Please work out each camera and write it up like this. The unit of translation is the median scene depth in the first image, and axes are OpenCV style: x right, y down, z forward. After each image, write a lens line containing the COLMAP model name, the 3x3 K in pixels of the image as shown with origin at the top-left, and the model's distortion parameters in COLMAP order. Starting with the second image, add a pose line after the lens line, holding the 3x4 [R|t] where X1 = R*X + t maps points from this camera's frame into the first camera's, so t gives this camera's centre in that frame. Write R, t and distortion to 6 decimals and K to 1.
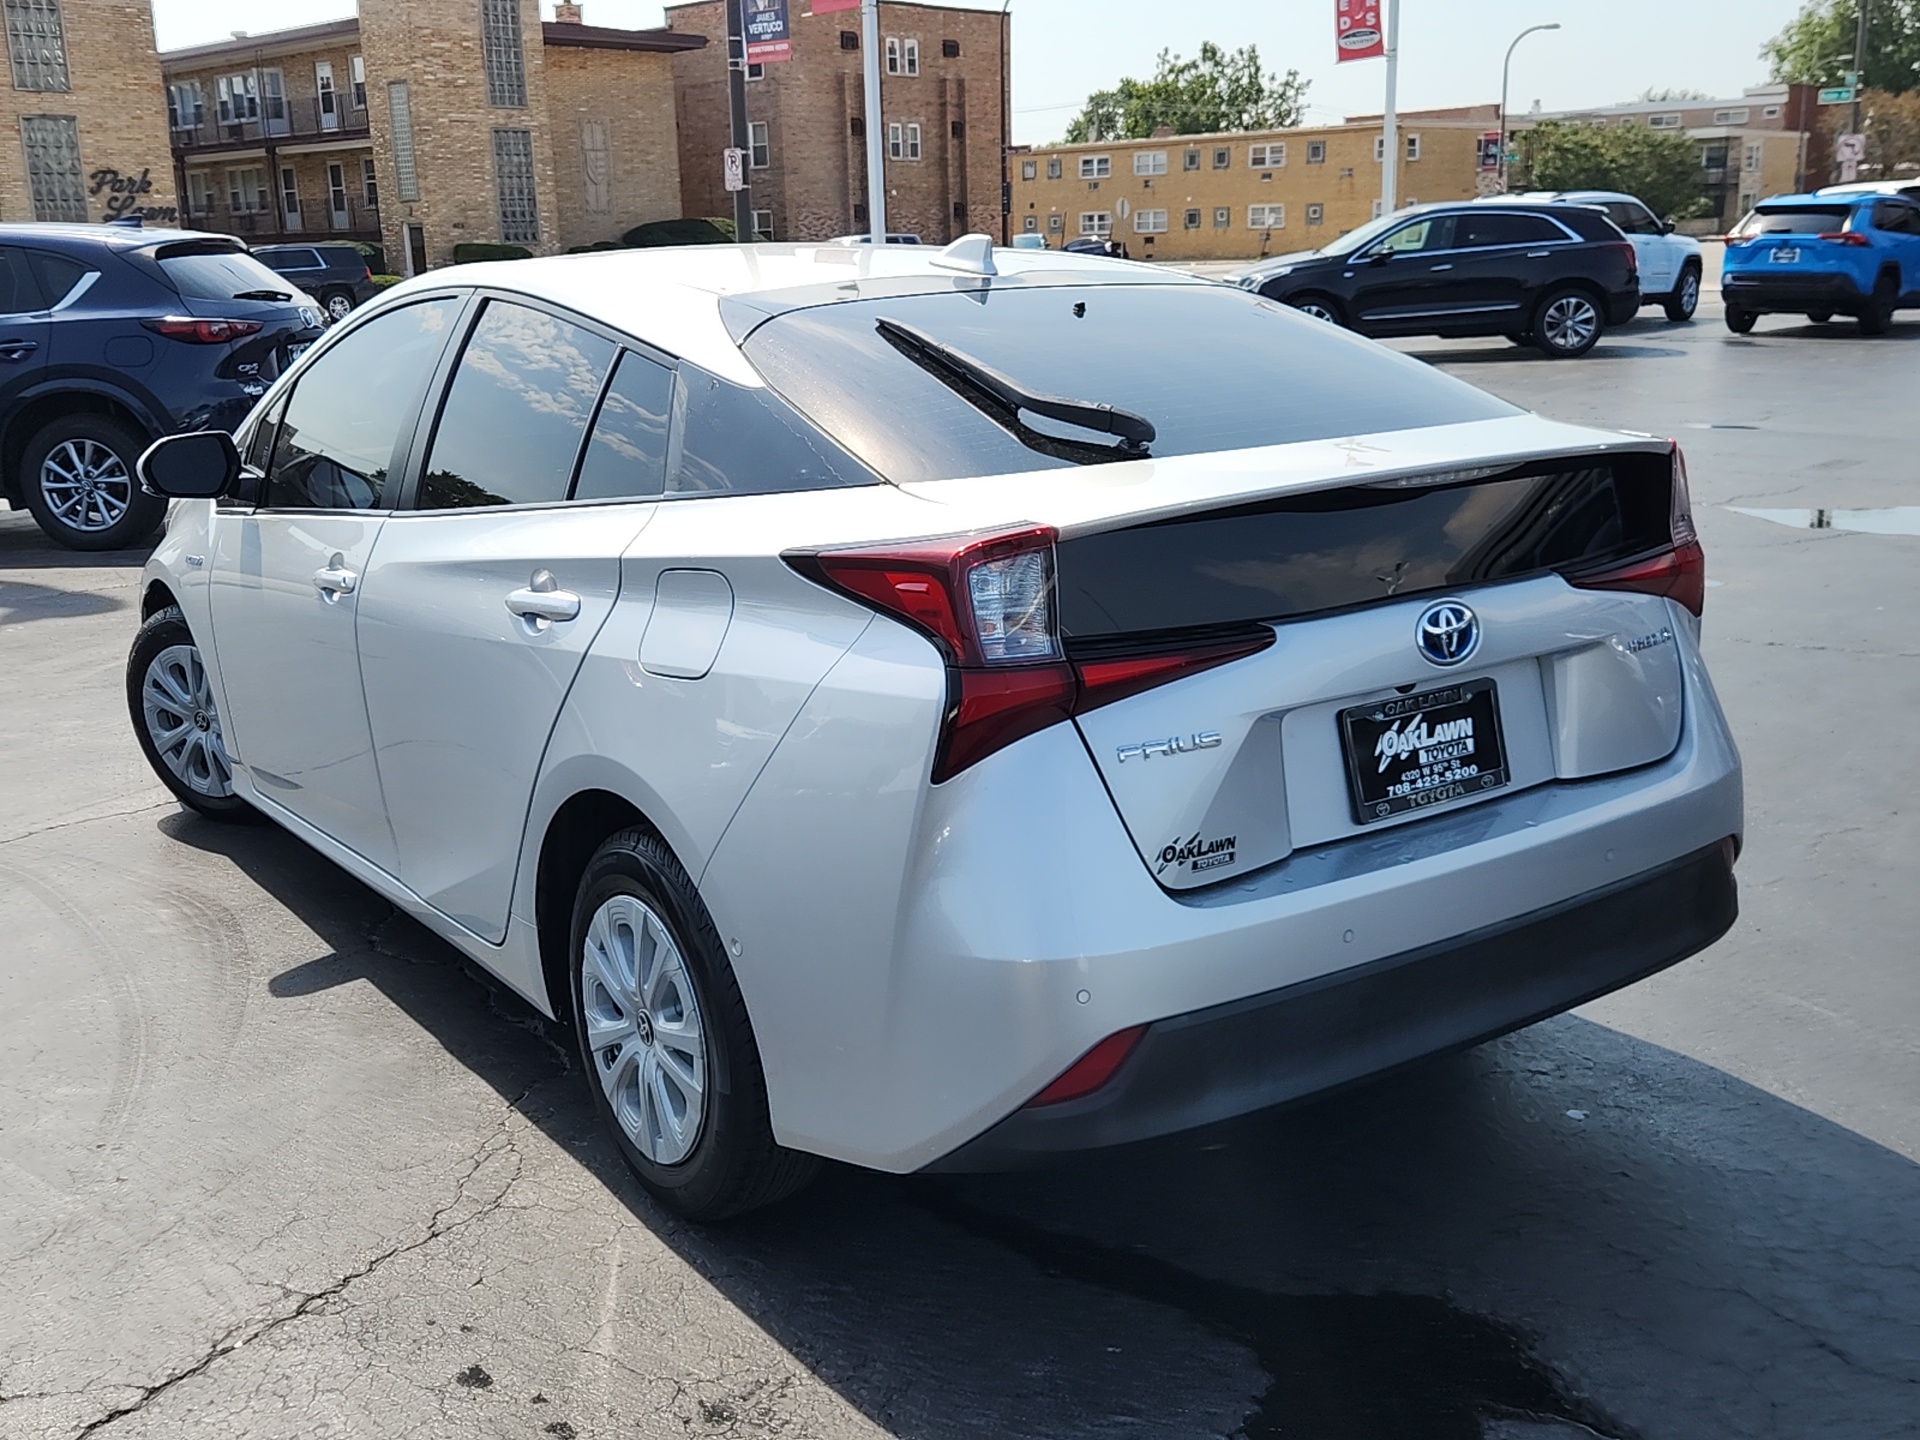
lens RADIAL K [[1935.7, 0, 955.8], [0, 1935.7, 721.2], [0, 0, 1]] dist [0.131560, -0.210089]
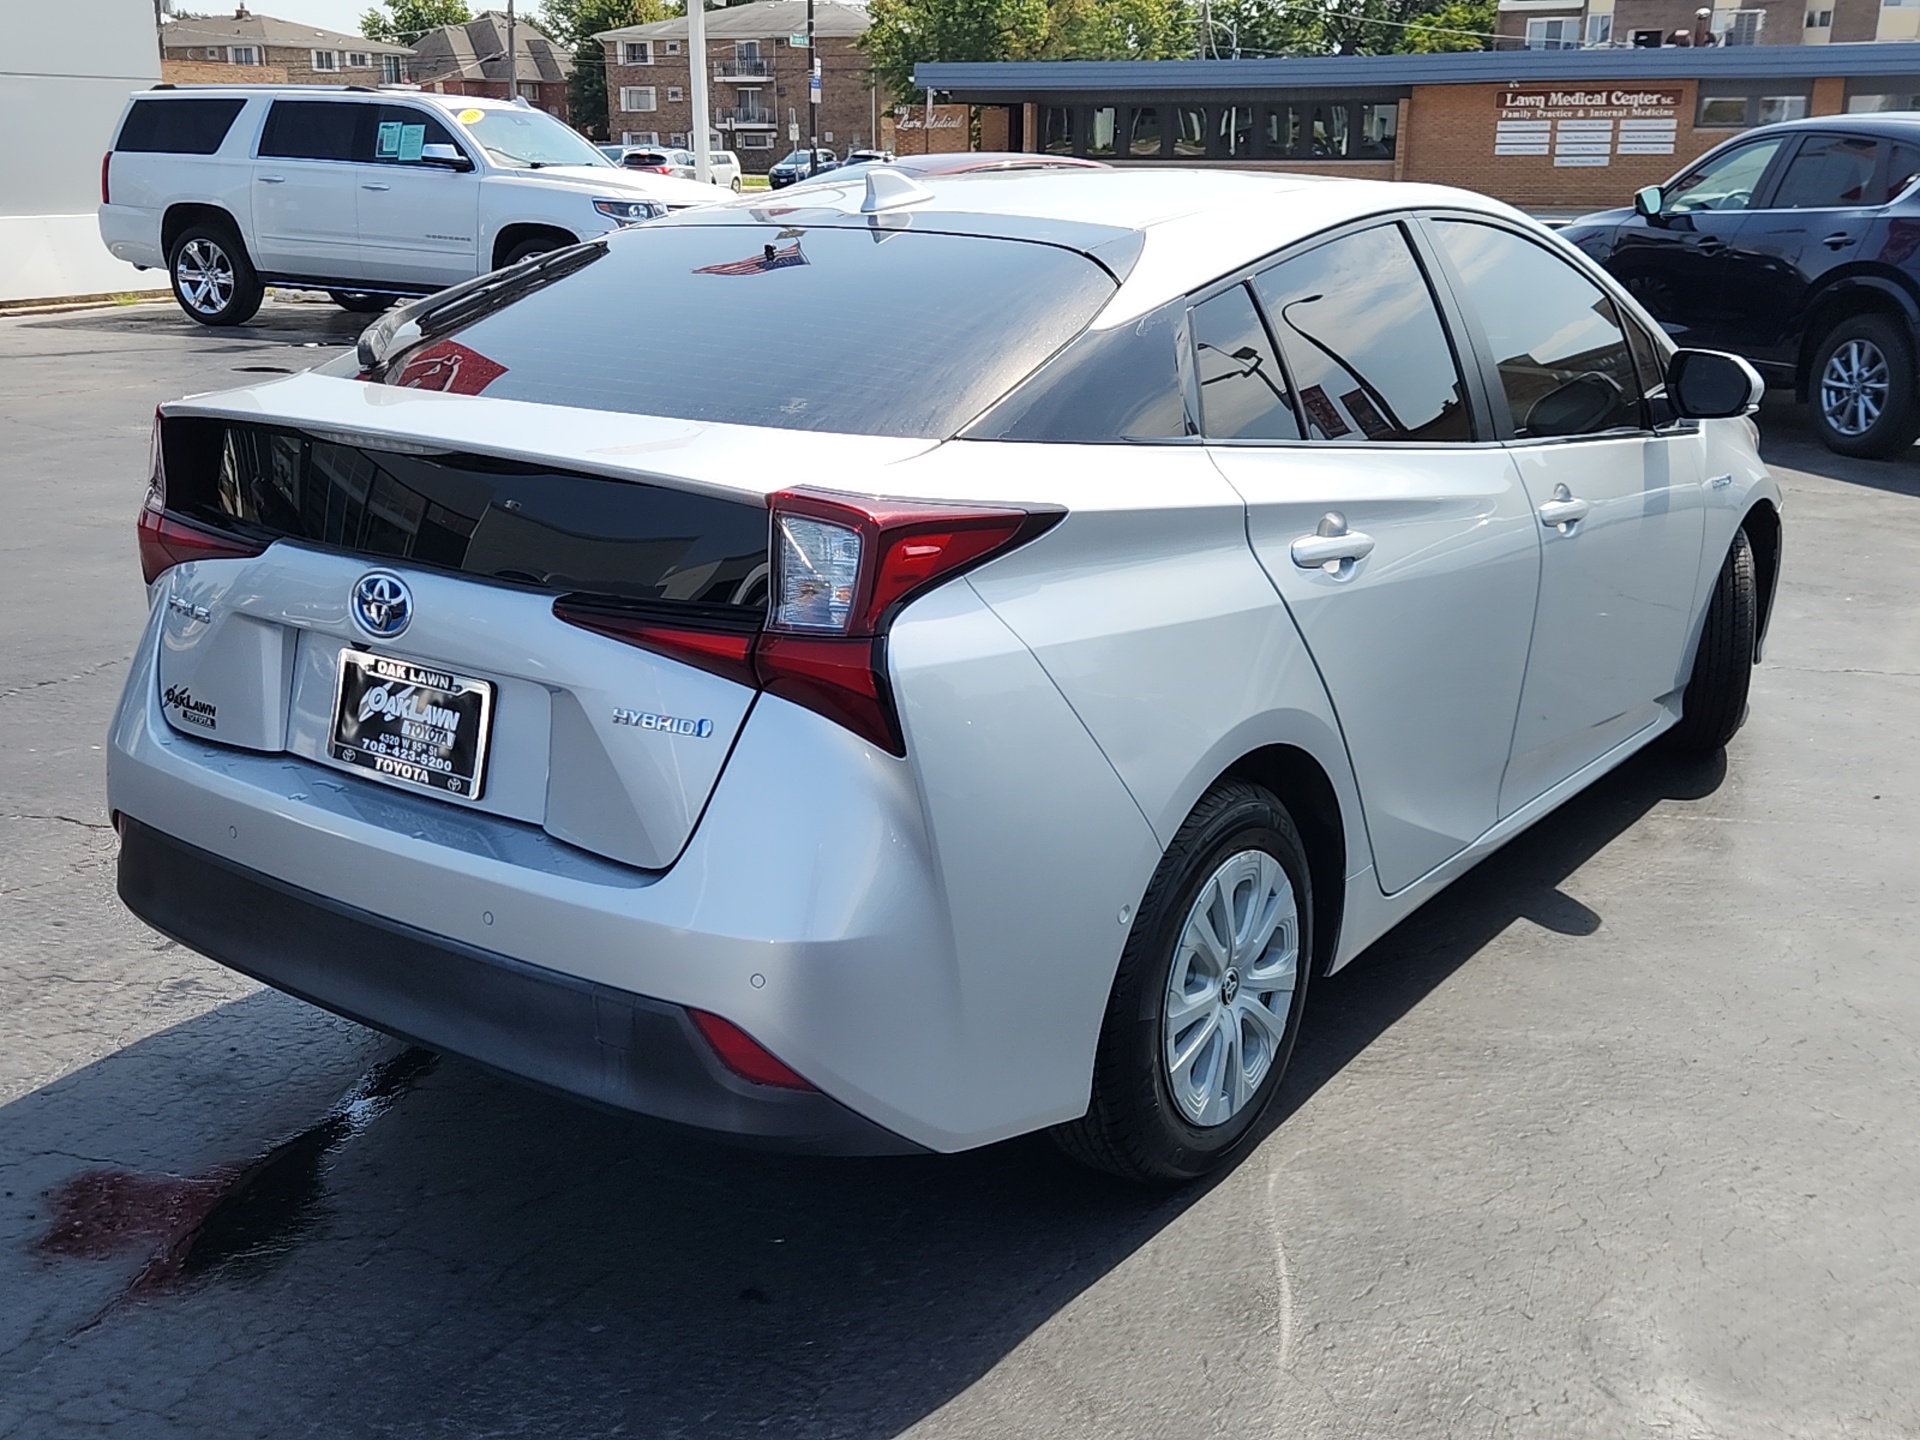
lens RADIAL K [[1935.7, 0, 955.8], [0, 1935.7, 721.2], [0, 0, 1]] dist [0.131560, -0.210089]
pose [[0.313347, 0.298807, -0.901403, 0.333075], [-0.242036, 0.942988, 0.228456, -0.075937], [0.918277, 0.146586, 0.367805, 0.246194]]
